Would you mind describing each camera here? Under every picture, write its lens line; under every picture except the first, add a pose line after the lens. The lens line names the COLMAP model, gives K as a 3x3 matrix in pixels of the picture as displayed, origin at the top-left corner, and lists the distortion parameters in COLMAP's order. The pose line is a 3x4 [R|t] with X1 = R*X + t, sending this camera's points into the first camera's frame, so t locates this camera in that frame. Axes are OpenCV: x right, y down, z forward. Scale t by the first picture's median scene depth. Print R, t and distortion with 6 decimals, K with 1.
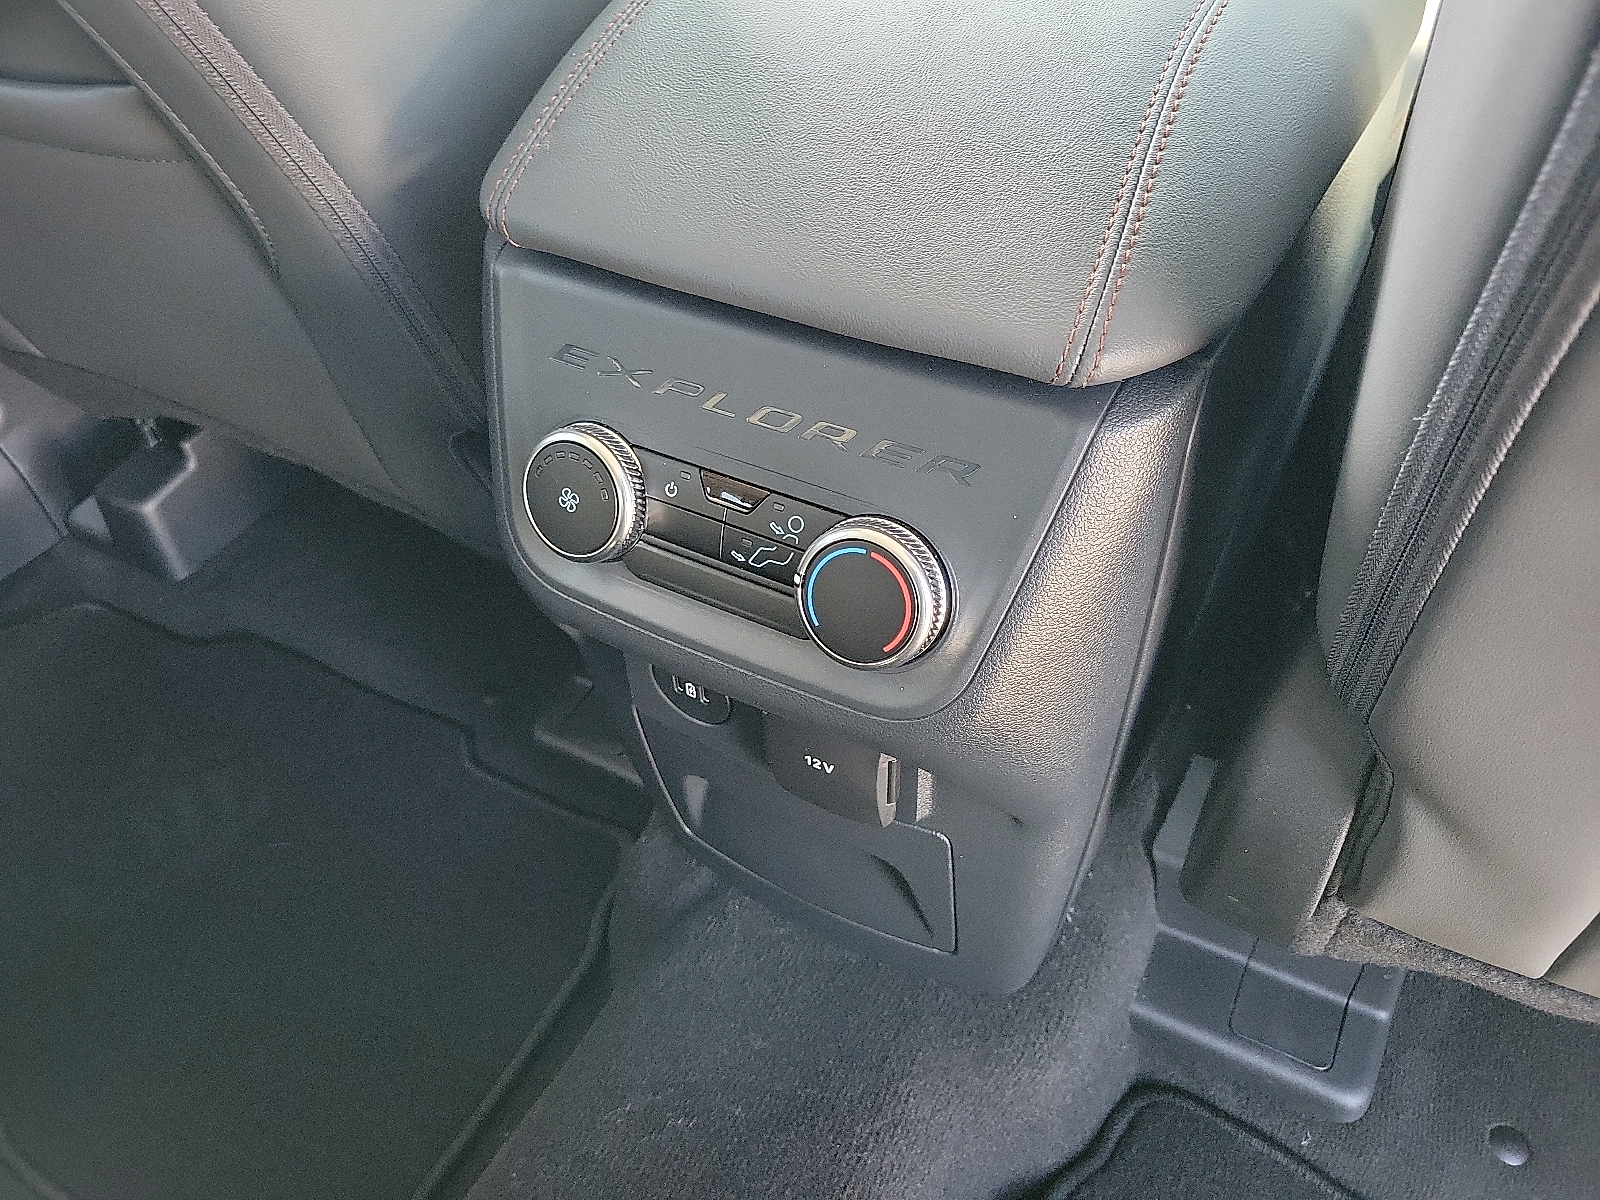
lens RADIAL K [[1205.6, 0, 768.0], [0, 1205.6, 606.9], [0, 0, 1]] dist [0.006812, -0.000882]
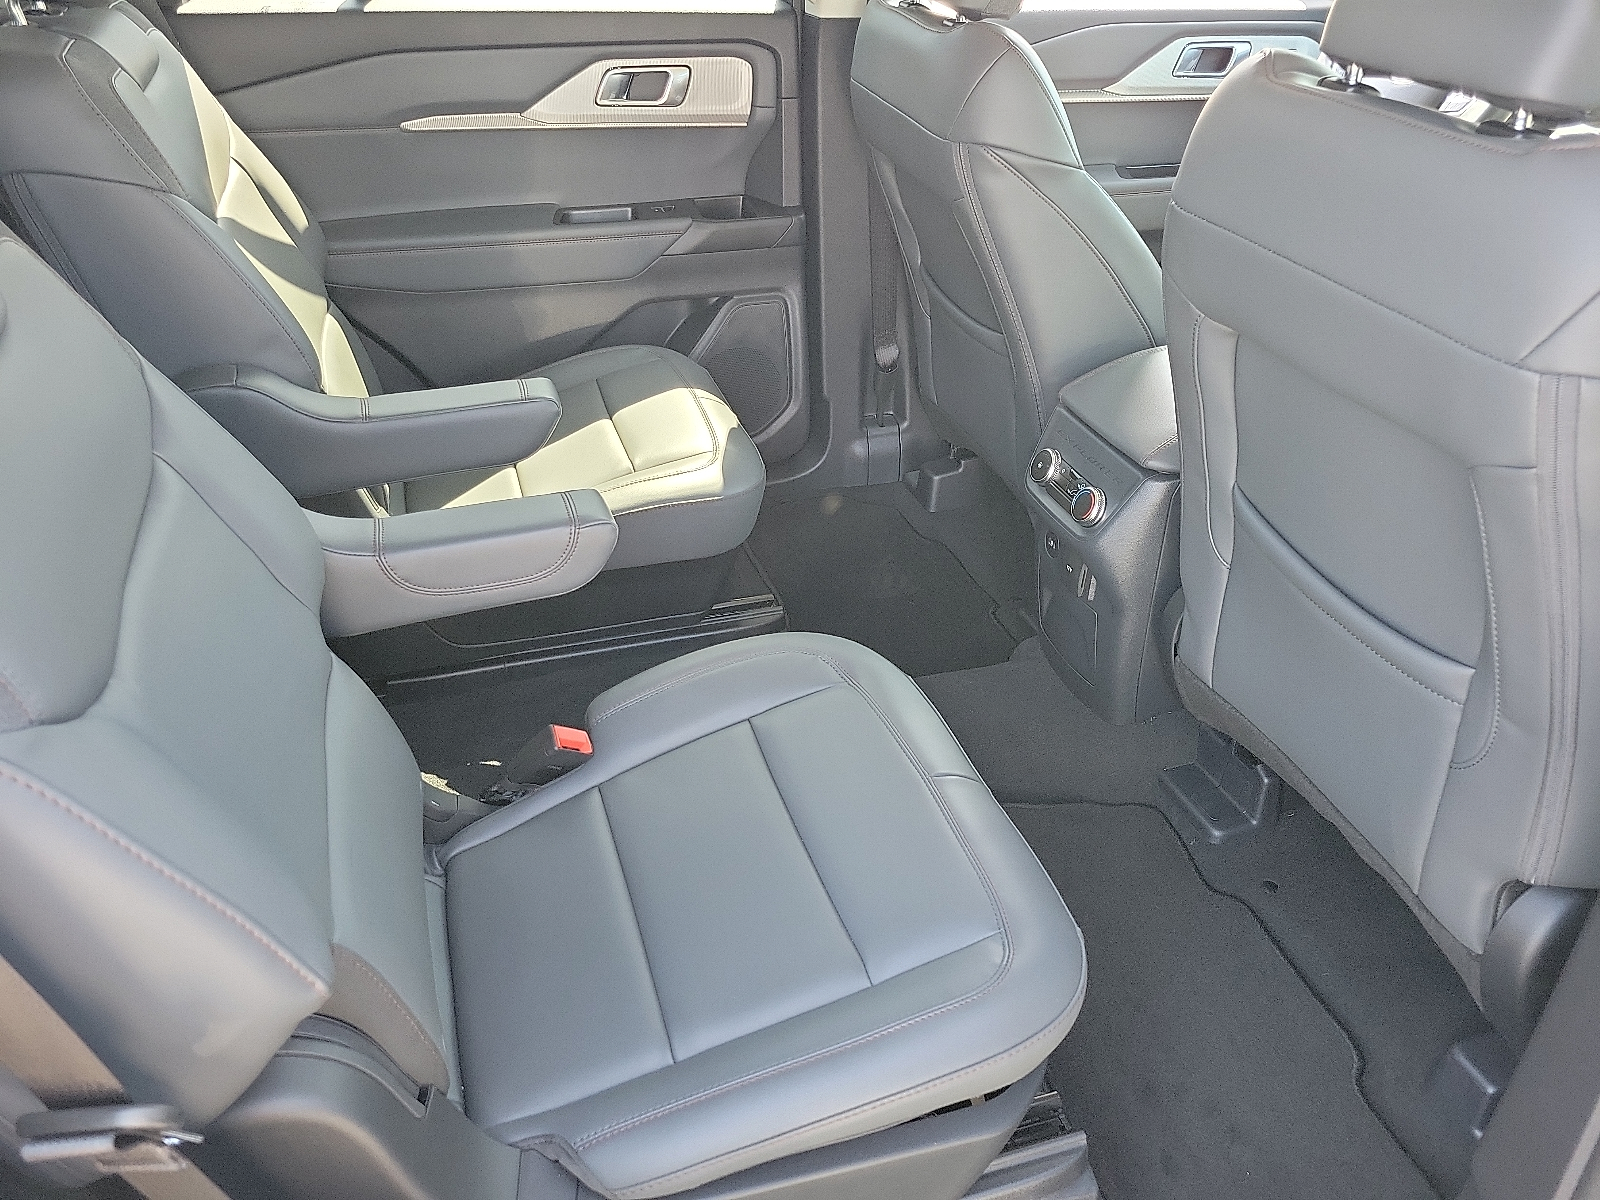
lens RADIAL K [[1205.6, 0, 768.0], [0, 1205.6, 606.9], [0, 0, 1]] dist [0.006812, -0.000882]
pose [[0.721850, 0.425784, -0.545565, 0.951900], [-0.512308, 0.858768, -0.007625, 0.491284], [0.465267, 0.285001, 0.838034, -1.561106]]
